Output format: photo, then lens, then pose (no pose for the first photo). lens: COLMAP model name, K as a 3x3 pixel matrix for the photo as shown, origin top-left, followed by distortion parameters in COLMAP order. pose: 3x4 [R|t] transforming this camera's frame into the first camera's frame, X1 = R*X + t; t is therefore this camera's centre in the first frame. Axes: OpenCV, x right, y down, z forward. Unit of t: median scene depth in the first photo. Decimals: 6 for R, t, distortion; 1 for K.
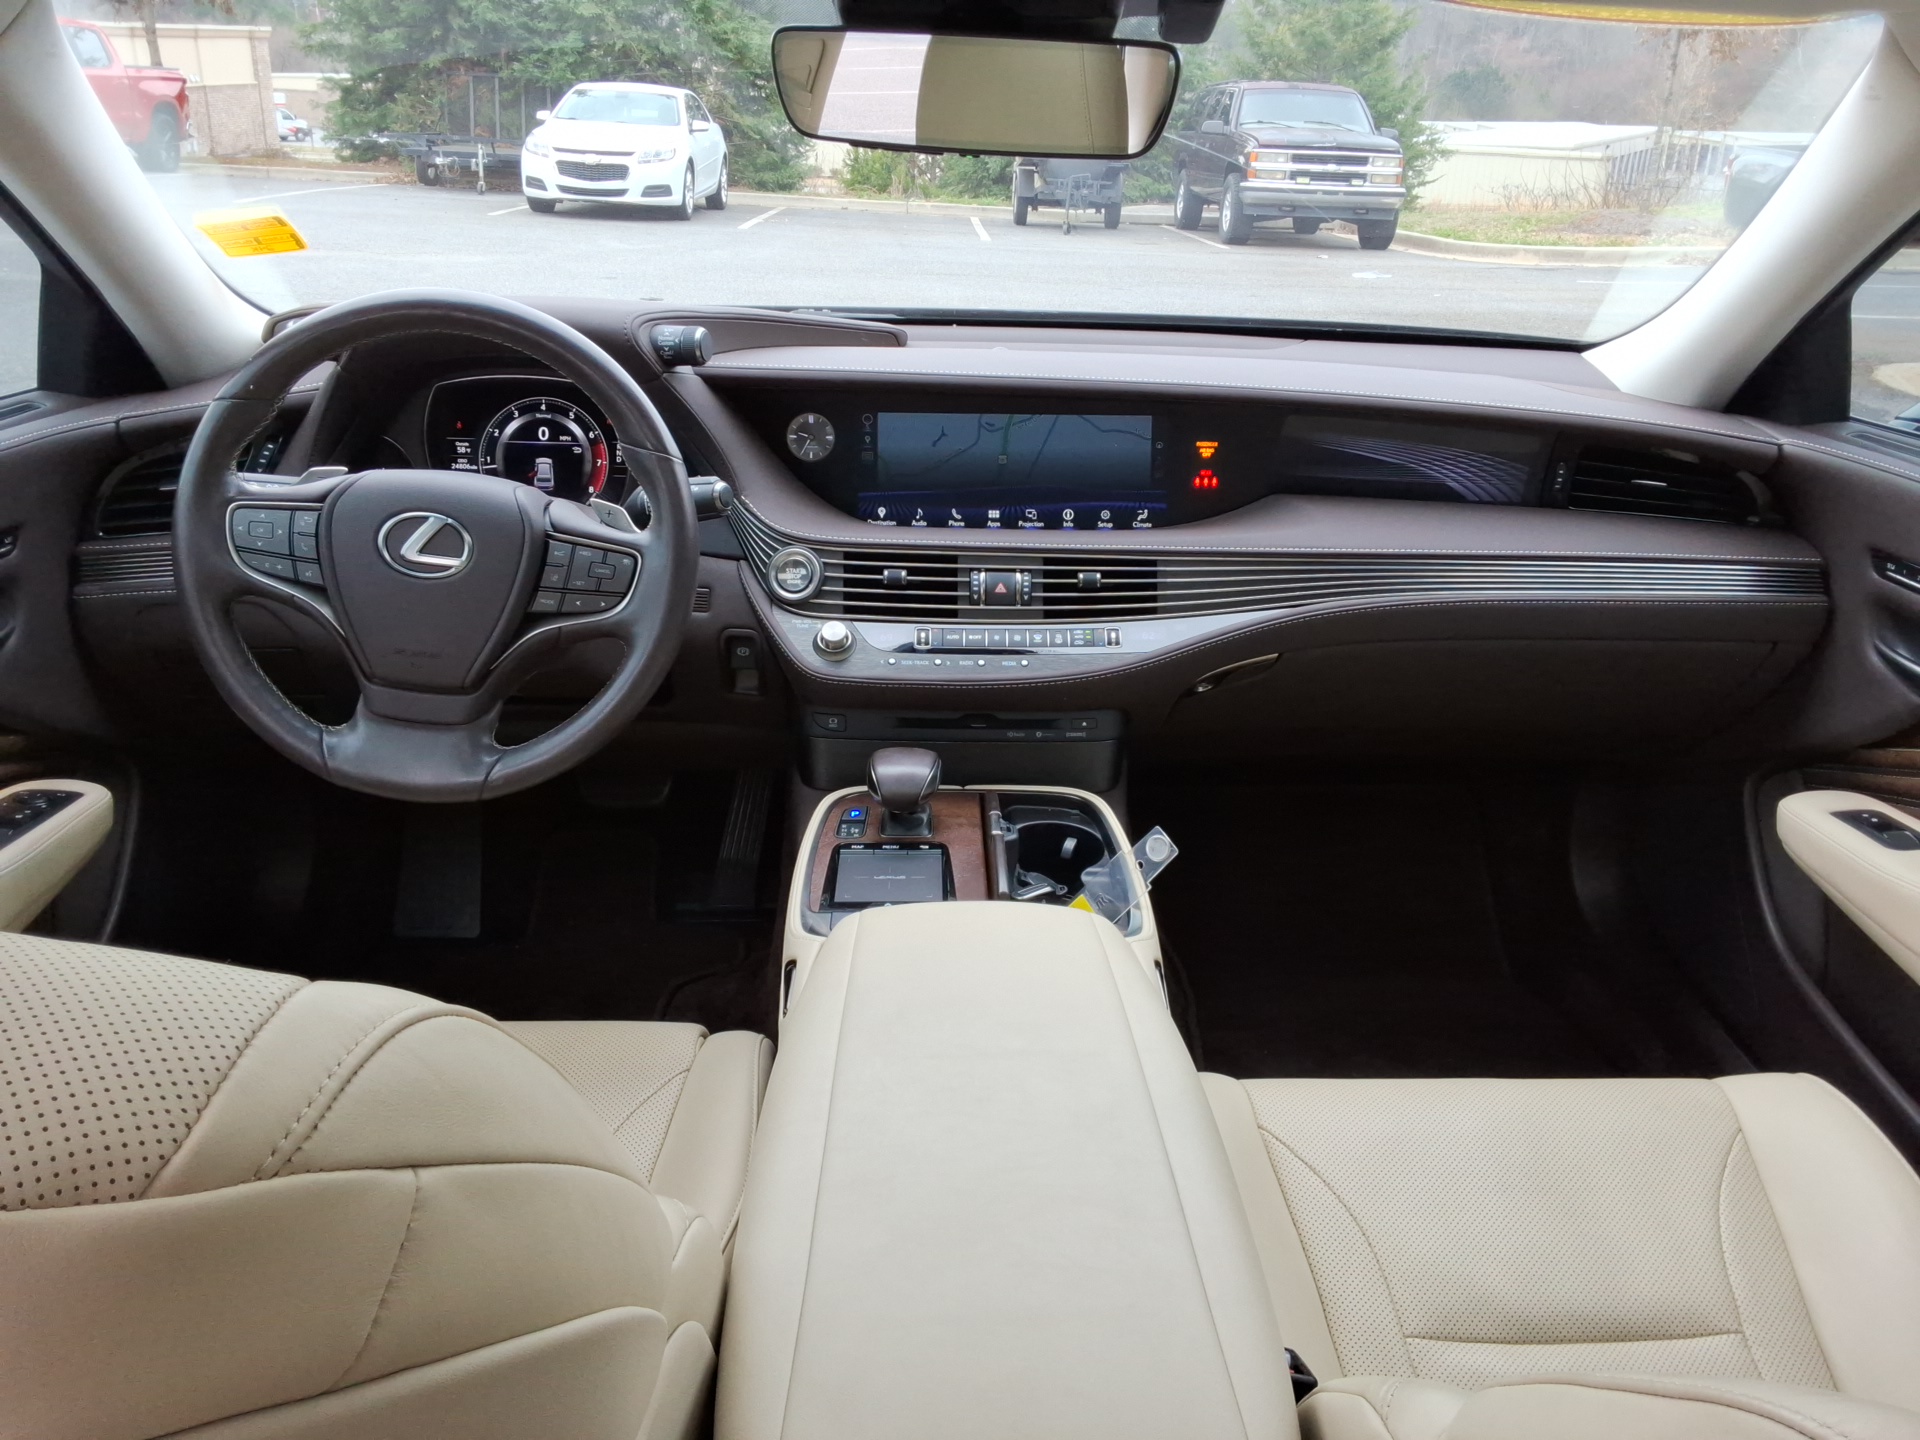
lens RADIAL K [[1542.6, 0, 984.0], [0, 1542.6, 685.5], [0, 0, 1]] dist [0.116308, -0.208714]
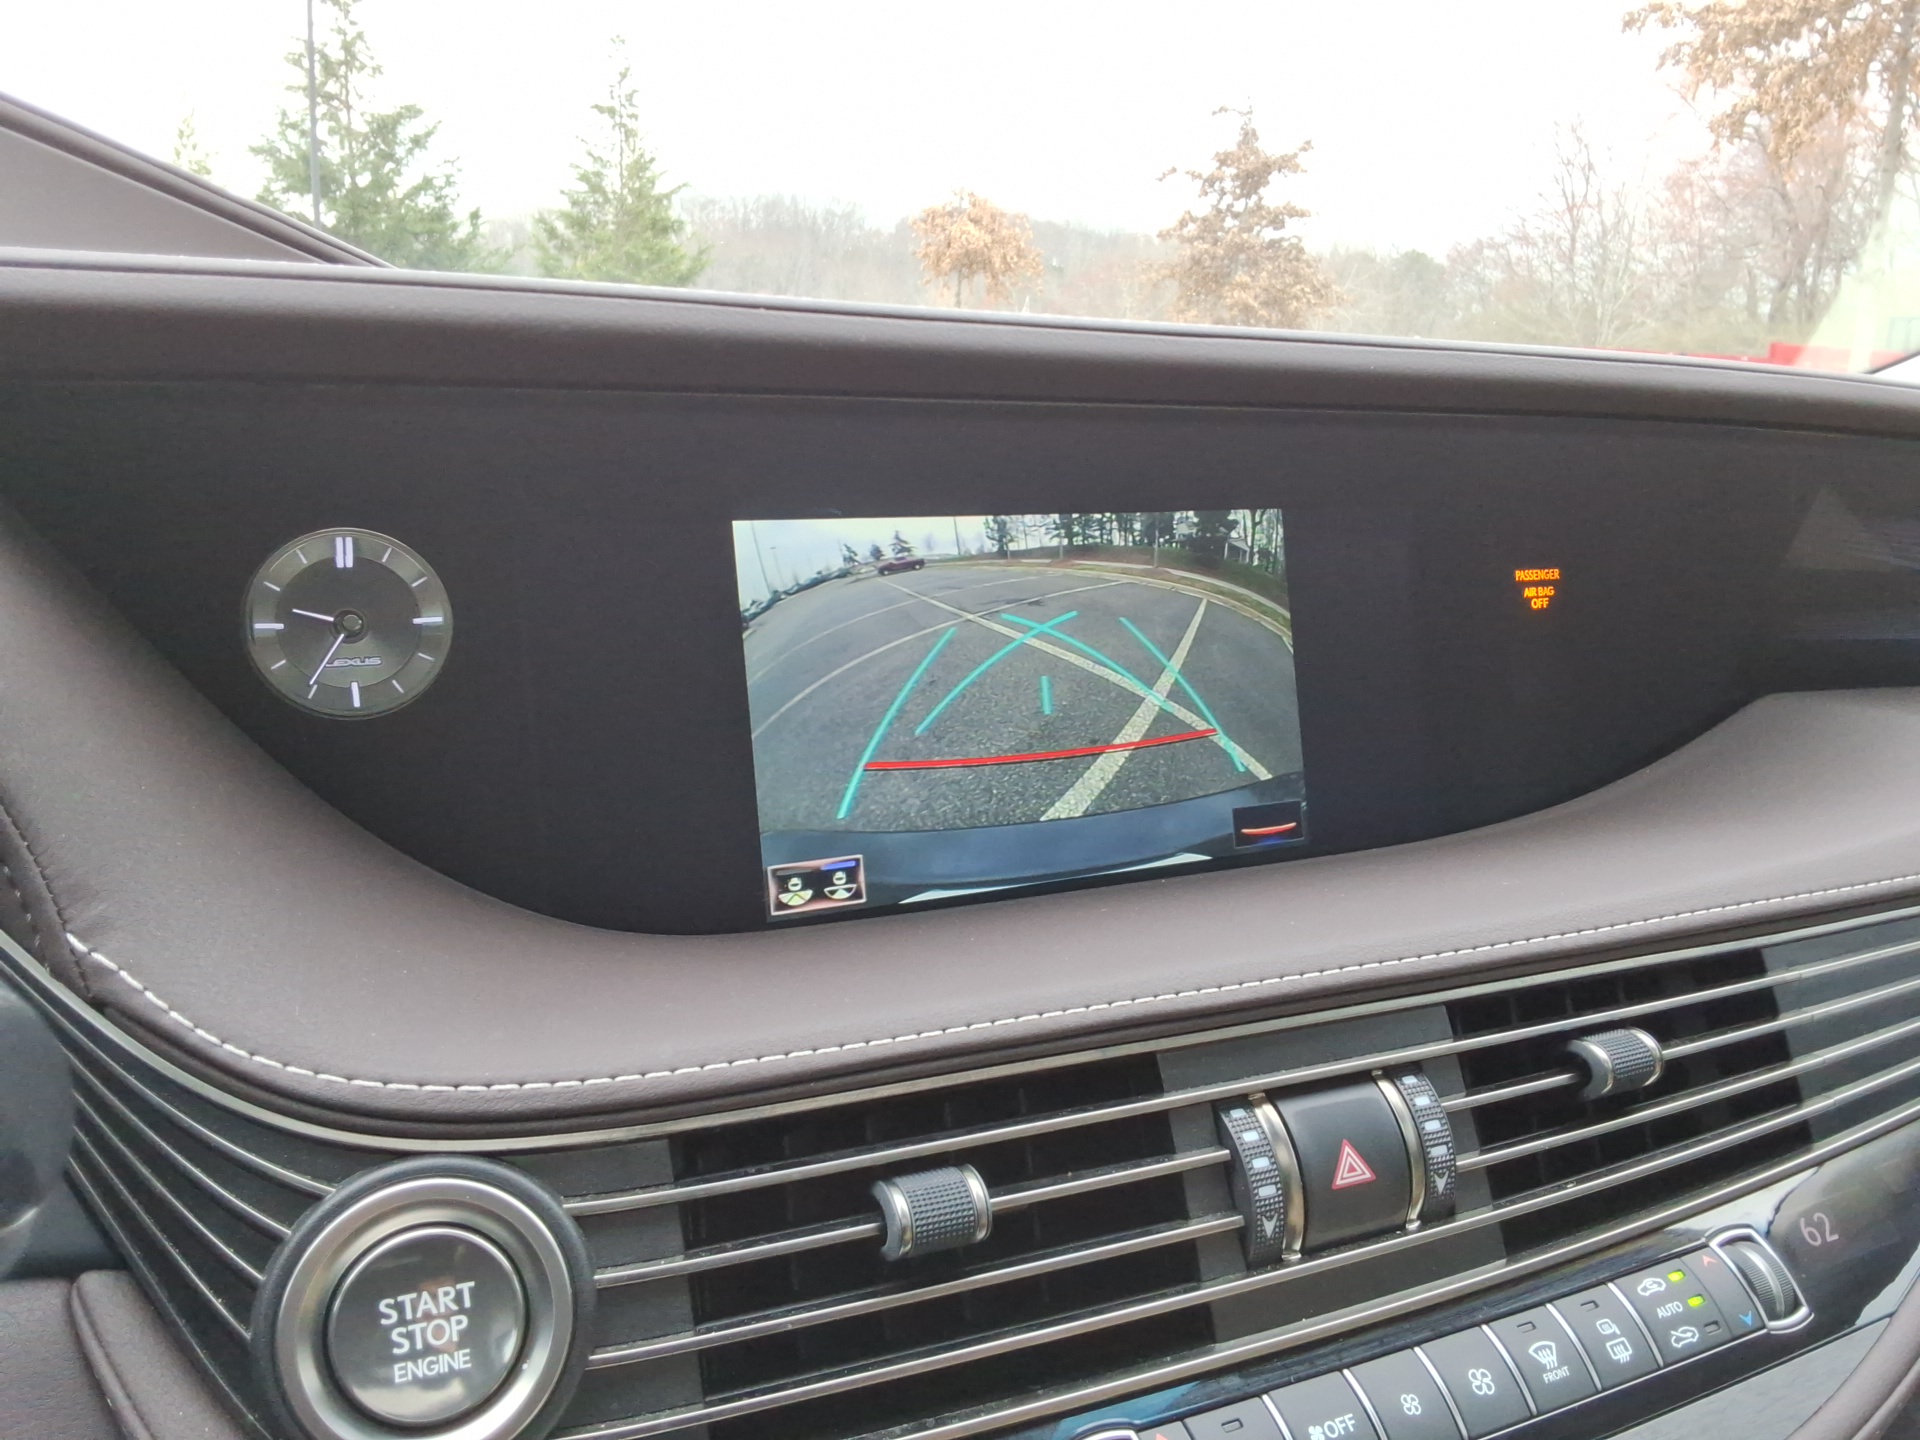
lens RADIAL K [[1542.6, 0, 984.0], [0, 1542.6, 685.5], [0, 0, 1]] dist [0.116308, -0.208714]
pose [[0.907743, -0.079728, 0.411881, -0.125557], [0.138033, 0.983873, -0.113762, -0.109586], [-0.396168, 0.160120, 0.904109, 0.746126]]
